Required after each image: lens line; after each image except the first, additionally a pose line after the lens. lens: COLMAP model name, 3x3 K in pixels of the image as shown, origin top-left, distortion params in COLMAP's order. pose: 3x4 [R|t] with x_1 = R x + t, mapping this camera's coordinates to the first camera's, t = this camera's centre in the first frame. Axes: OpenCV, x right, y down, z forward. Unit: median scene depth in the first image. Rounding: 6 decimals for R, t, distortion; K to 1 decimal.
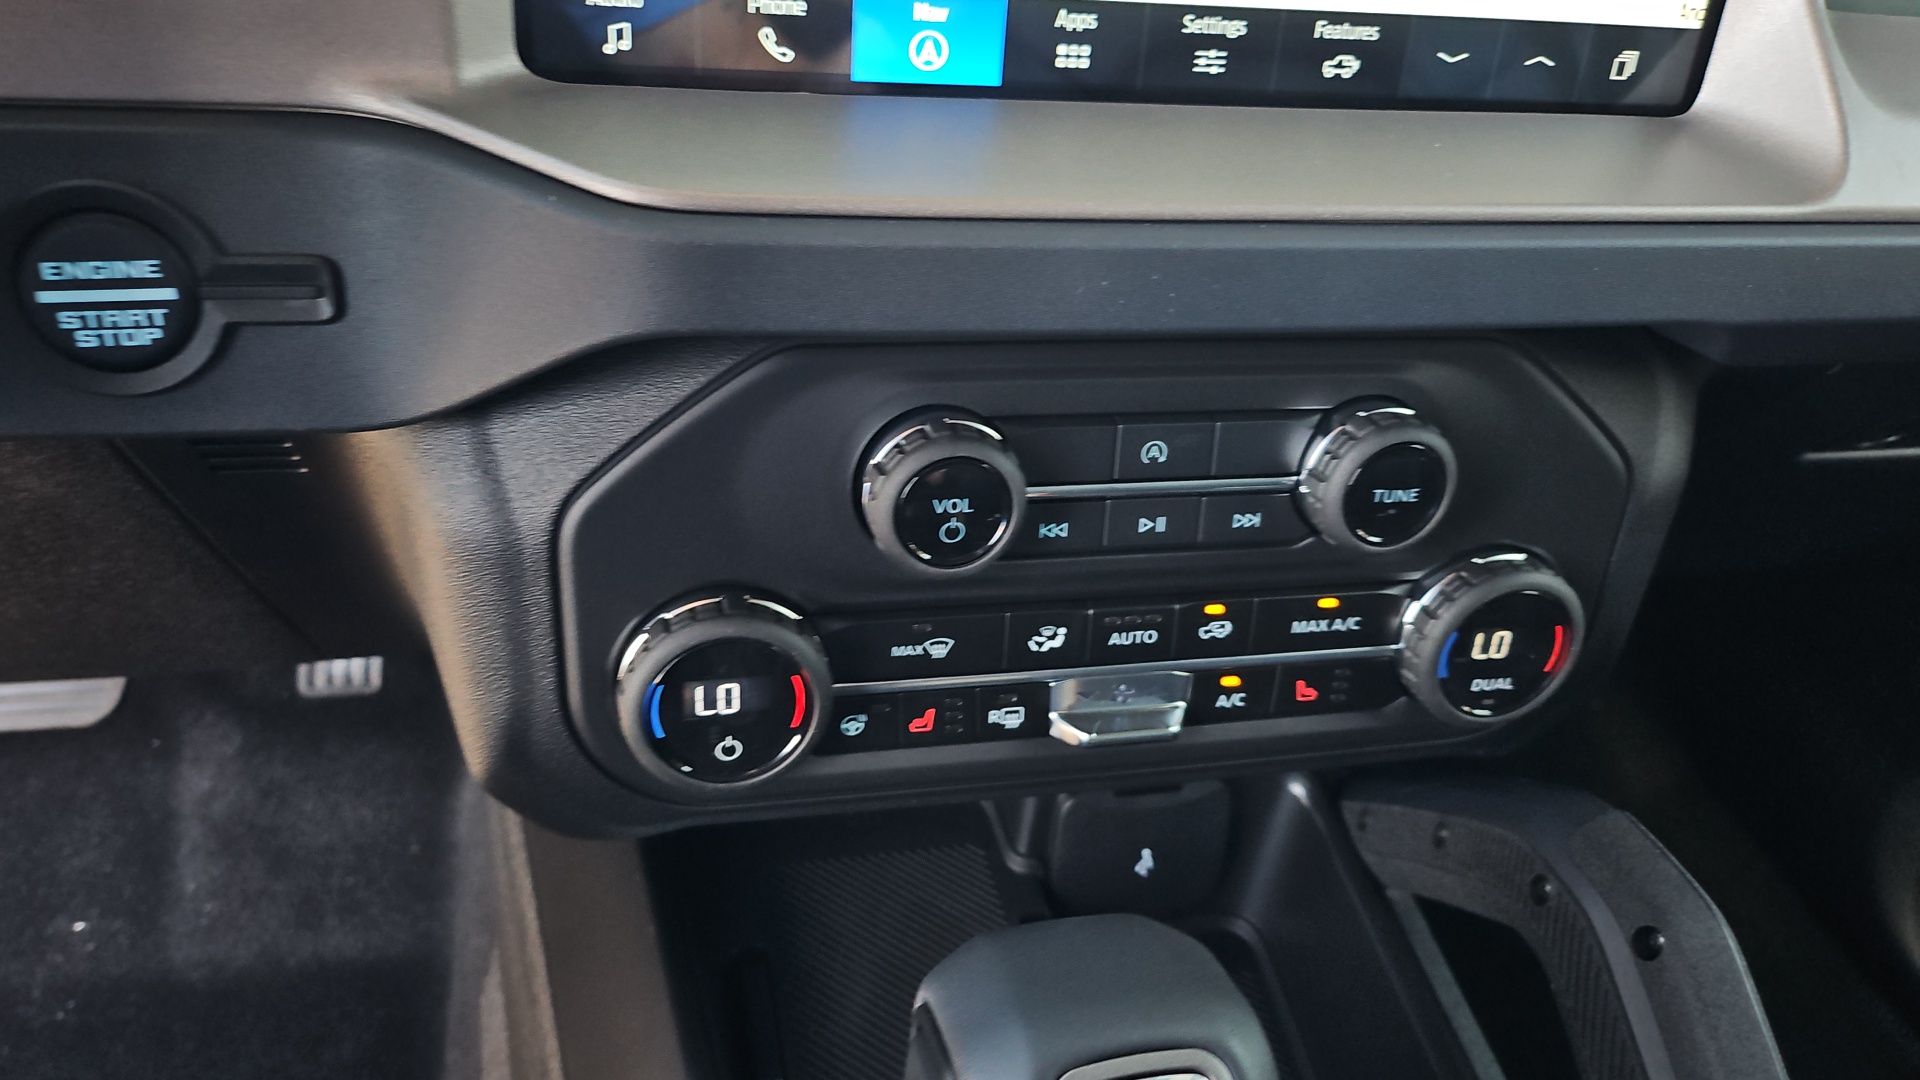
lens RADIAL K [[1367.4, 0, 954.8], [0, 1367.4, 536.1], [0, 0, 1]] dist [0.041309, -0.048281]
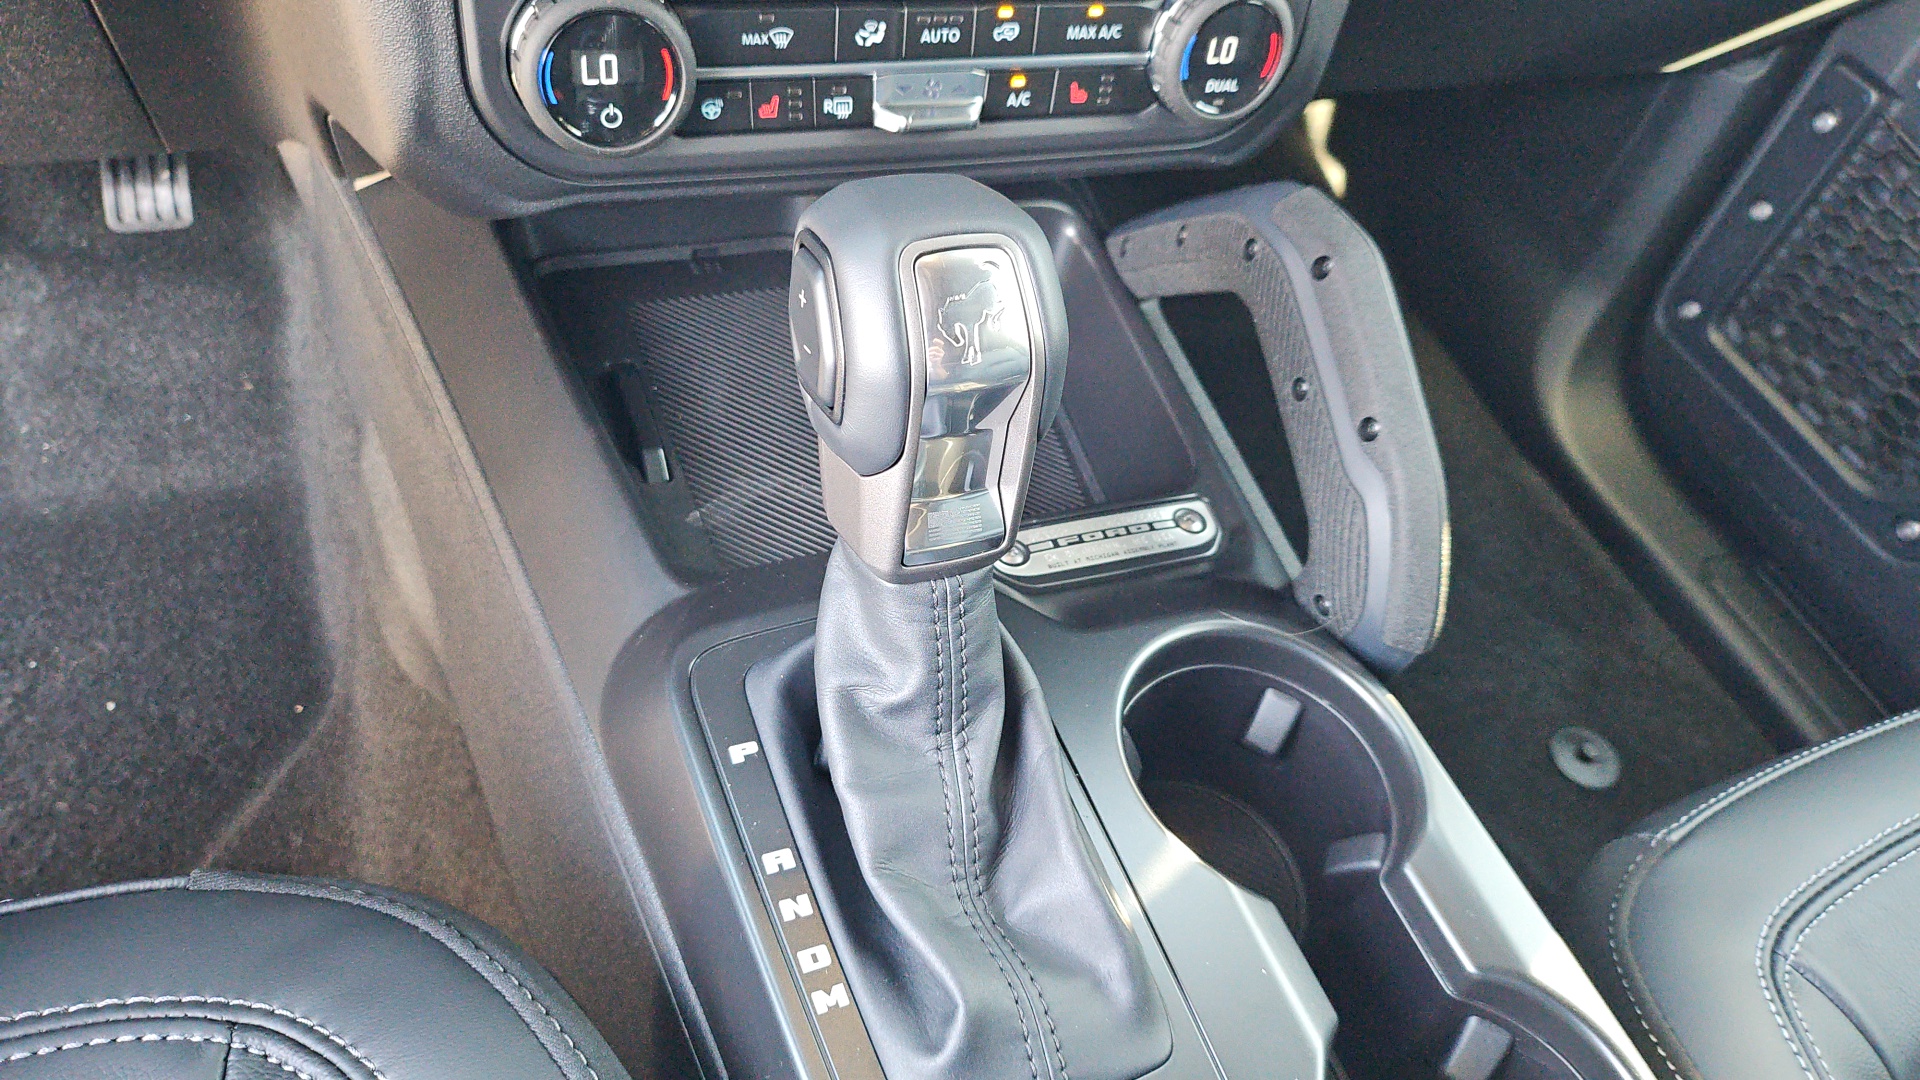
lens RADIAL K [[1367.4, 0, 968.0], [0, 1367.4, 543.9], [0, 0, 1]] dist [0.041309, -0.048281]
pose [[0.985803, -0.056281, 0.158190, -0.061626], [0.014615, 0.967334, 0.253084, 0.195707], [-0.167267, -0.247179, 0.954424, -0.269770]]
